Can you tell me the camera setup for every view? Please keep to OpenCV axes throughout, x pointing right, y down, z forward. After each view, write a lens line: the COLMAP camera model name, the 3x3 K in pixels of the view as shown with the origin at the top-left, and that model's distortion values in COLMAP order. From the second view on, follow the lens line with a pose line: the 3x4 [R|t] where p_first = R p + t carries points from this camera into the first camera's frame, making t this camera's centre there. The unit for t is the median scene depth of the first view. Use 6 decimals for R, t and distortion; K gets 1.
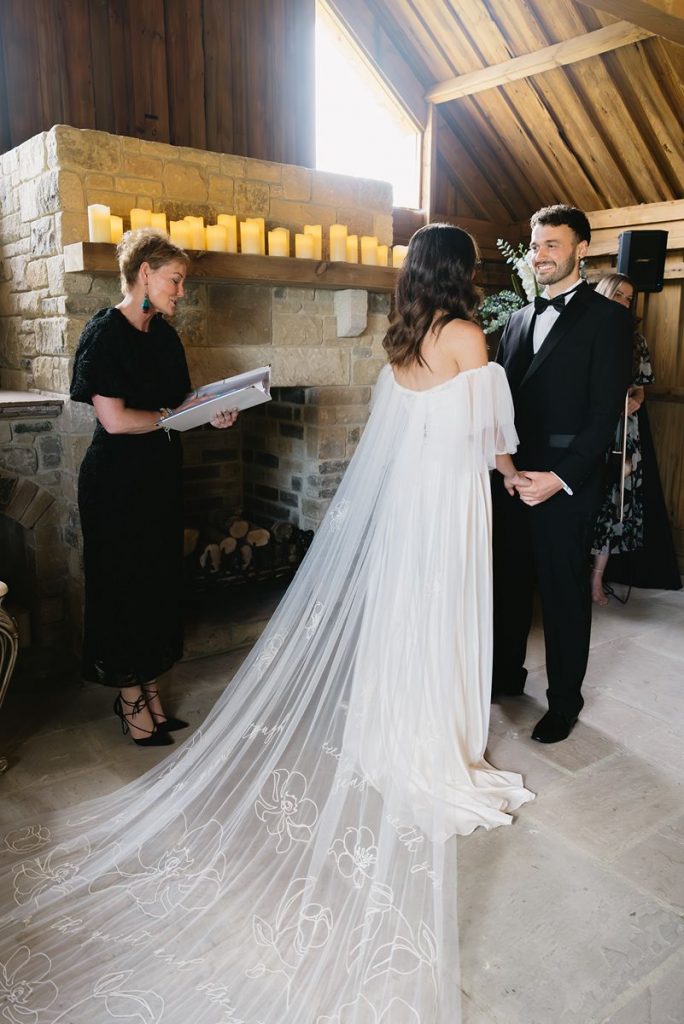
lens RADIAL K [[924.1, 0, 342.0], [0, 924.1, 512.0], [0, 0, 1]] dist [0.005165, 0.001599]
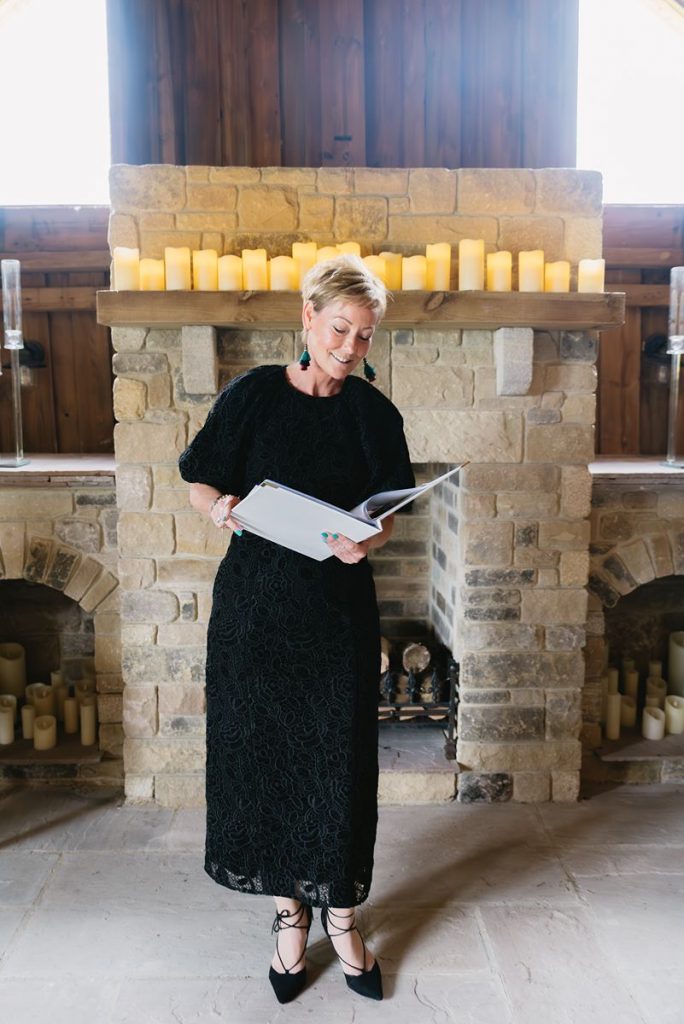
lens RADIAL K [[1018.3, 0, 343.5], [0, 1018.3, 498.9], [0, 0, 1]] dist [-0.000149, -0.002173]
pose [[0.768645, 0.052358, -0.637530, 0.456132], [-0.108935, 0.992801, -0.049803, -0.066059], [0.630332, 0.107730, 0.768815, 0.375798]]
